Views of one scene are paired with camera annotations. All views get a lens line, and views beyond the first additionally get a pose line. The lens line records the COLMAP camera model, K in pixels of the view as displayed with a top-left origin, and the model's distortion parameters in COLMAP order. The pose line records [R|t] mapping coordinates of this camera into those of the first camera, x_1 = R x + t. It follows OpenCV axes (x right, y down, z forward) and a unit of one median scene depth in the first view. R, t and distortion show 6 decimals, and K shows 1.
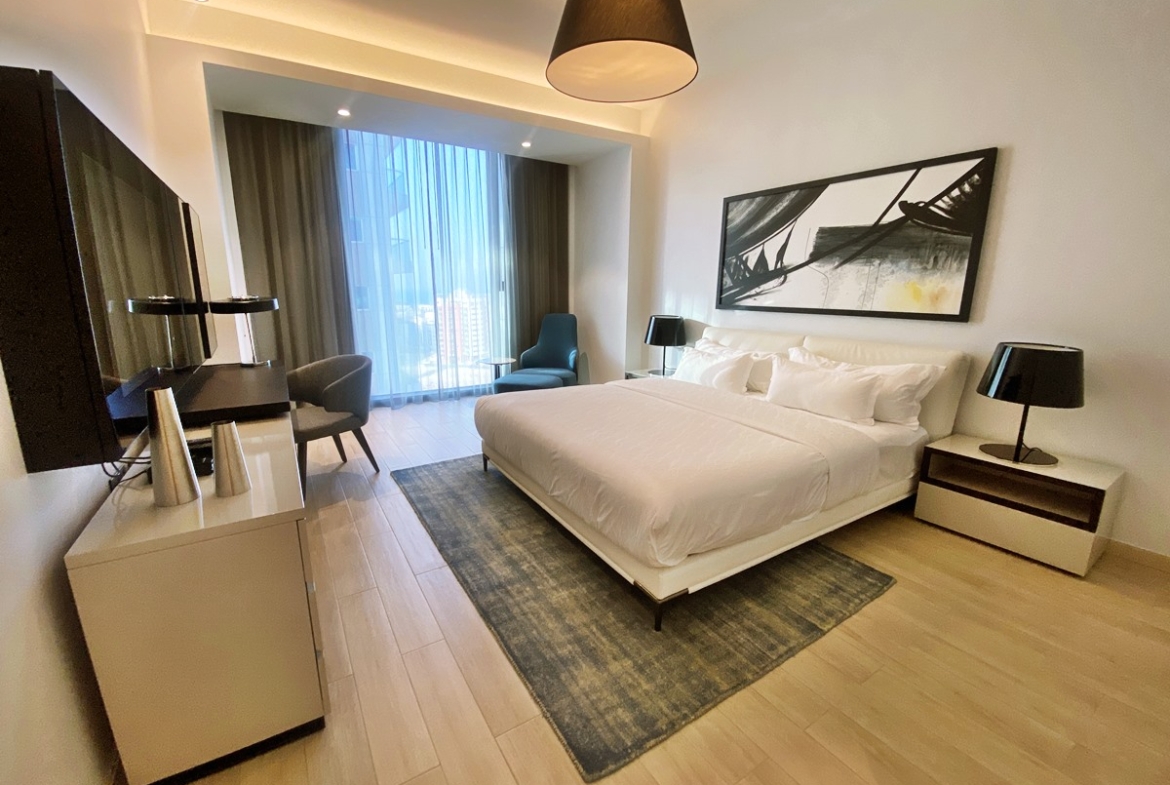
lens RADIAL K [[476.1, 0, 579.3], [0, 476.1, 390.8], [0, 0, 1]] dist [0.015445, -0.018415]
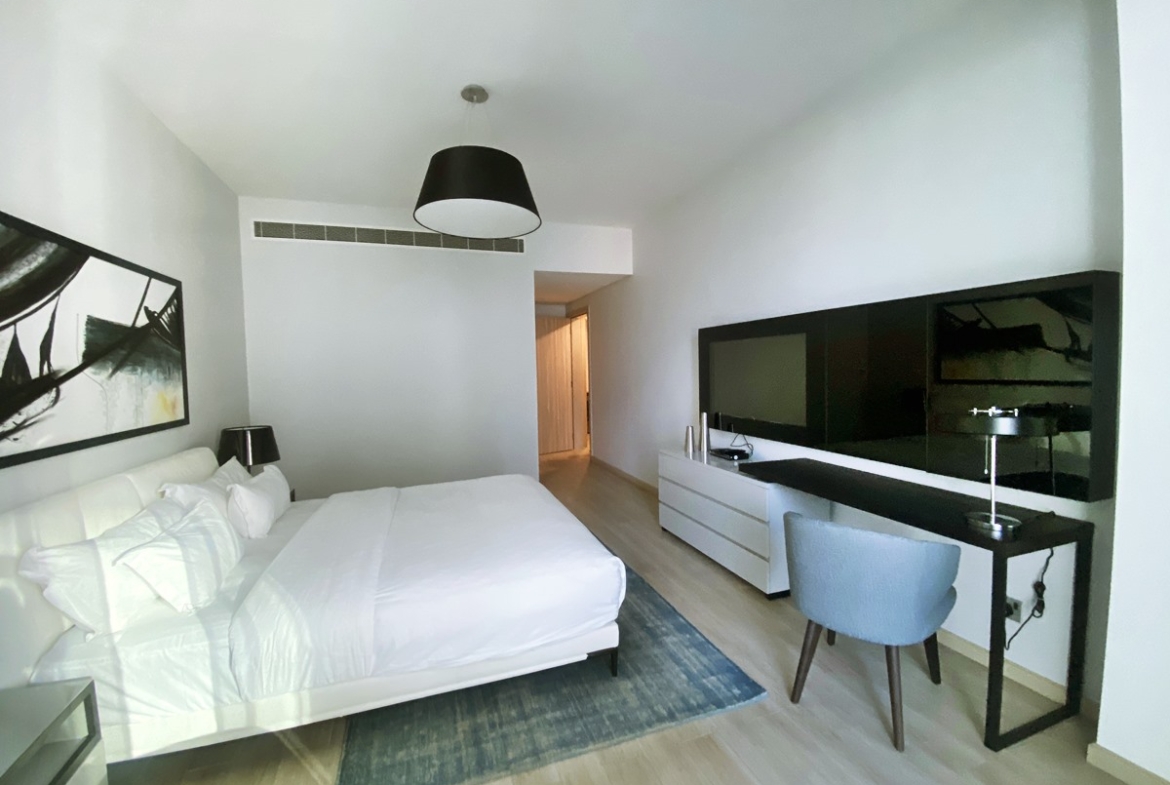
lens RADIAL K [[476.1, 0, 579.3], [0, 476.1, 390.8], [0, 0, 1]] dist [0.015445, -0.018415]
pose [[-0.970958, 0.005891, 0.239176, -0.296682], [0.068668, 0.964498, 0.255007, -0.356510], [-0.229182, 0.264025, -0.936892, 1.457890]]
